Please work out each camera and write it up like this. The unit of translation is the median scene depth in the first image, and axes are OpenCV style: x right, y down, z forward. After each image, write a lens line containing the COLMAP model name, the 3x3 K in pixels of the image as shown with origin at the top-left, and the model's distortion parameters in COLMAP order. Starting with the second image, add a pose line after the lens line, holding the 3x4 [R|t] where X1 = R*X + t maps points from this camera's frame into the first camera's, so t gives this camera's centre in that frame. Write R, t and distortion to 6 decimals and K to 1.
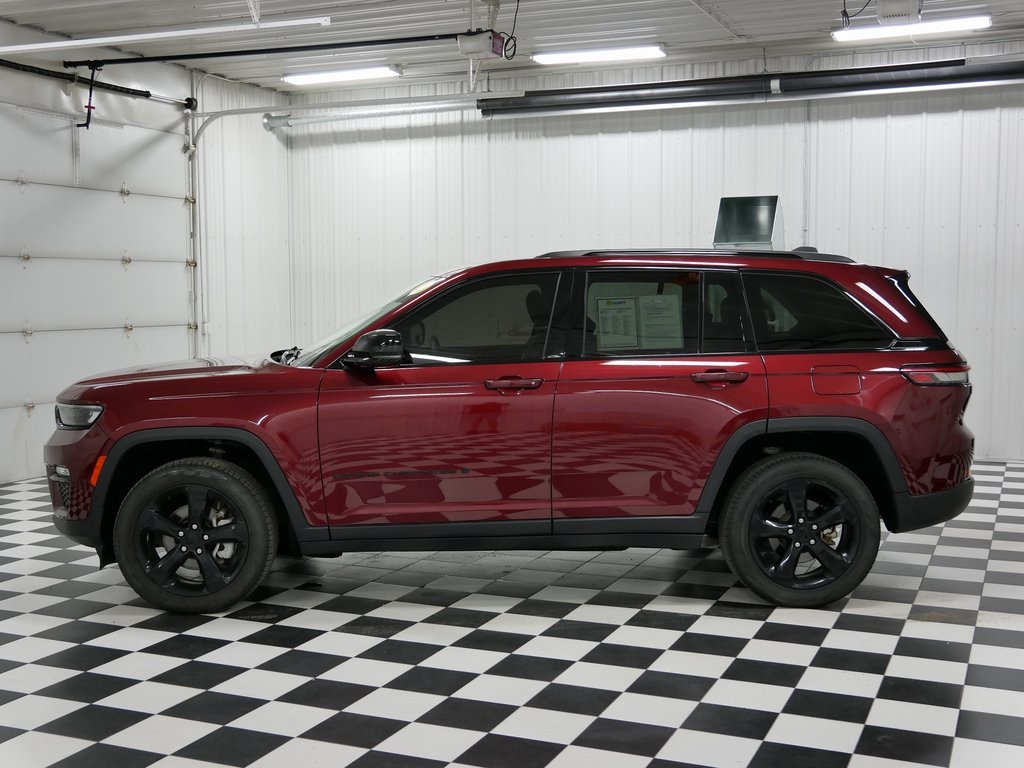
lens RADIAL K [[1189.0, 0, 512.0], [0, 1189.0, 384.0], [0, 0, 1]] dist [-0.015551, 0.034031]
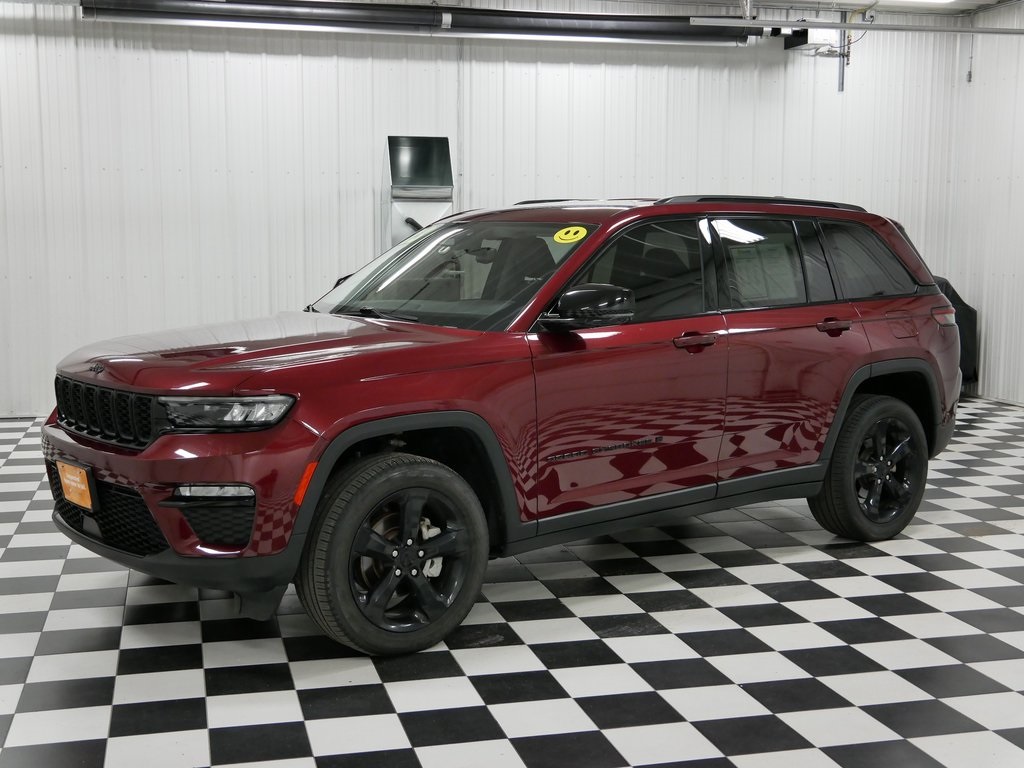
lens RADIAL K [[1277.4, 0, 512.0], [0, 1277.4, 384.0], [0, 0, 1]] dist [0.021196, 0.054958]
pose [[0.800325, -0.063431, 0.596201, -0.384034], [0.041432, 0.997862, 0.050549, -0.012278], [-0.598133, -0.015754, 0.801242, 0.158144]]
